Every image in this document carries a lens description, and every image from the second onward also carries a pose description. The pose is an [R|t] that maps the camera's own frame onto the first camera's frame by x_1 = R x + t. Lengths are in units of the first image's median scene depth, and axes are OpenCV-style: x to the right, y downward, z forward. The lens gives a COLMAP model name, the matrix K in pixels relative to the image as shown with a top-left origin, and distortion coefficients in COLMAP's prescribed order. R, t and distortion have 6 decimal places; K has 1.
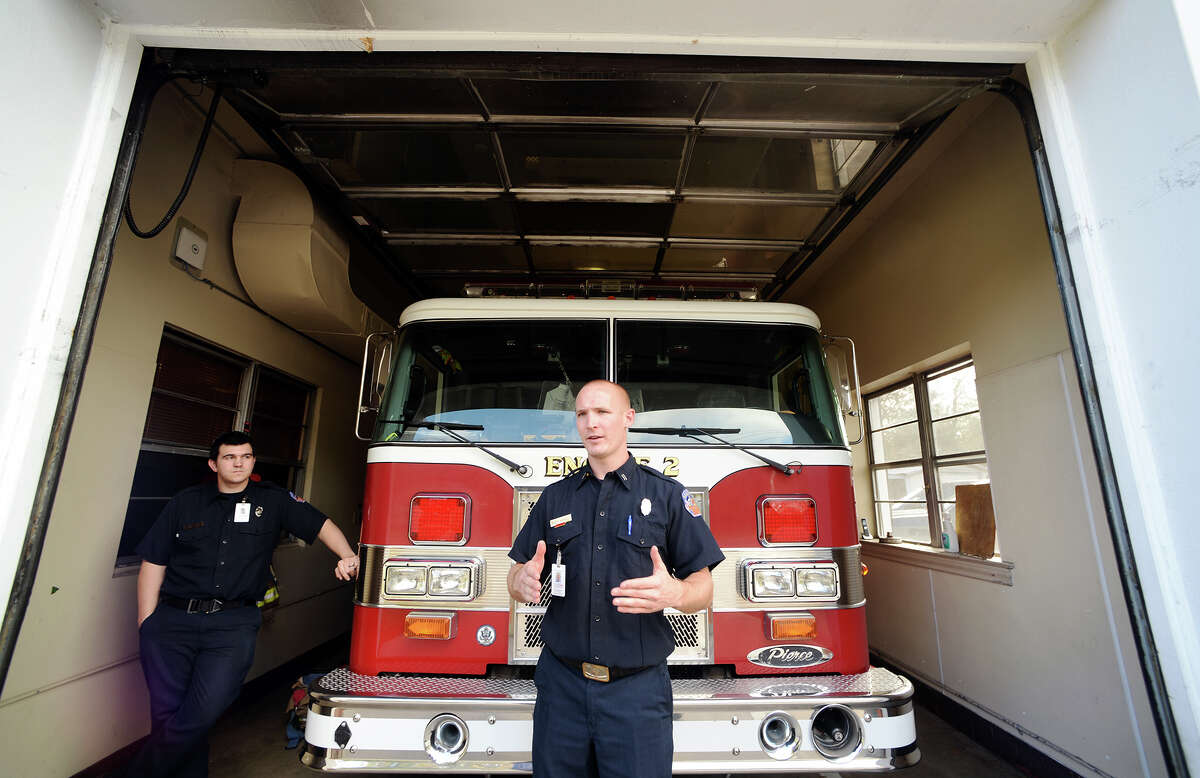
lens RADIAL K [[495.2, 0, 606.6], [0, 495.2, 399.4], [0, 0, 1]] dist [-0.047795, 0.000462]
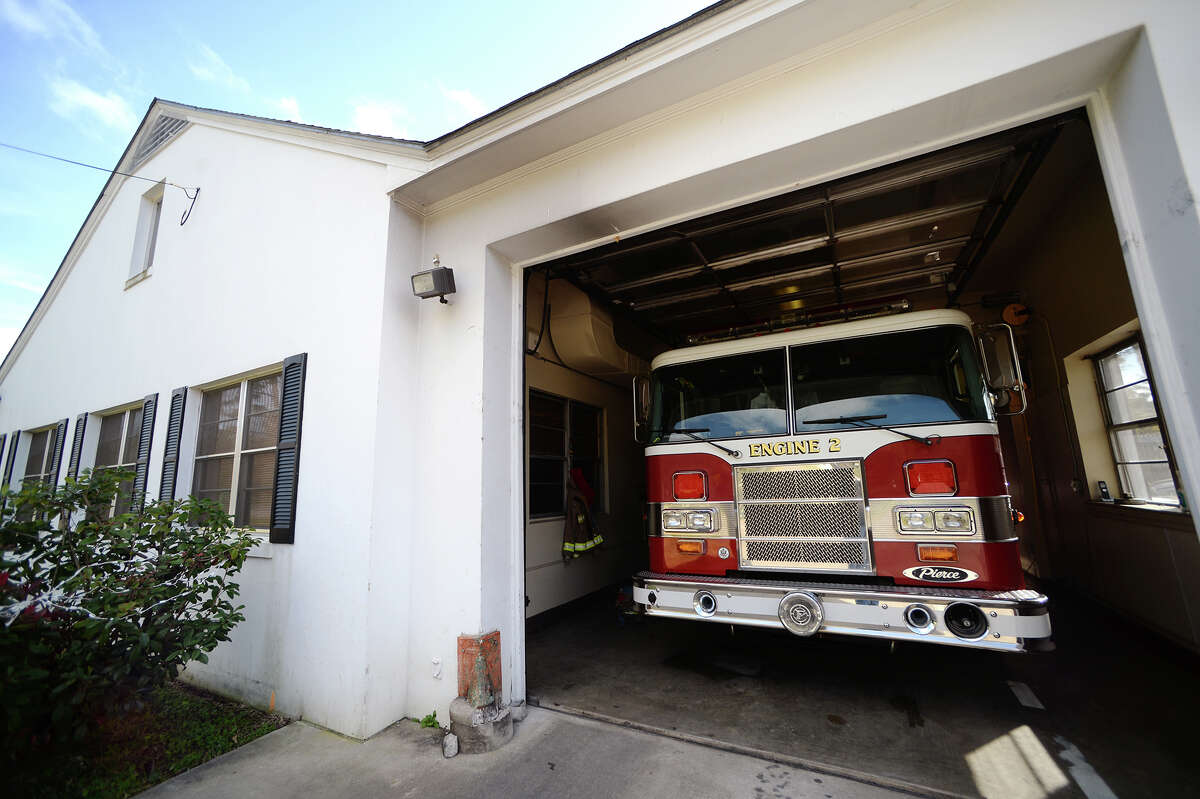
lens RADIAL K [[484.6, 0, 606.2], [0, 484.6, 399.0], [0, 0, 1]] dist [-0.001092, 0.000420]
pose [[0.872948, -0.118396, -0.473228, 0.230604], [0.129355, 0.991553, -0.009458, -0.073763], [0.470350, -0.052957, 0.880889, -0.579600]]
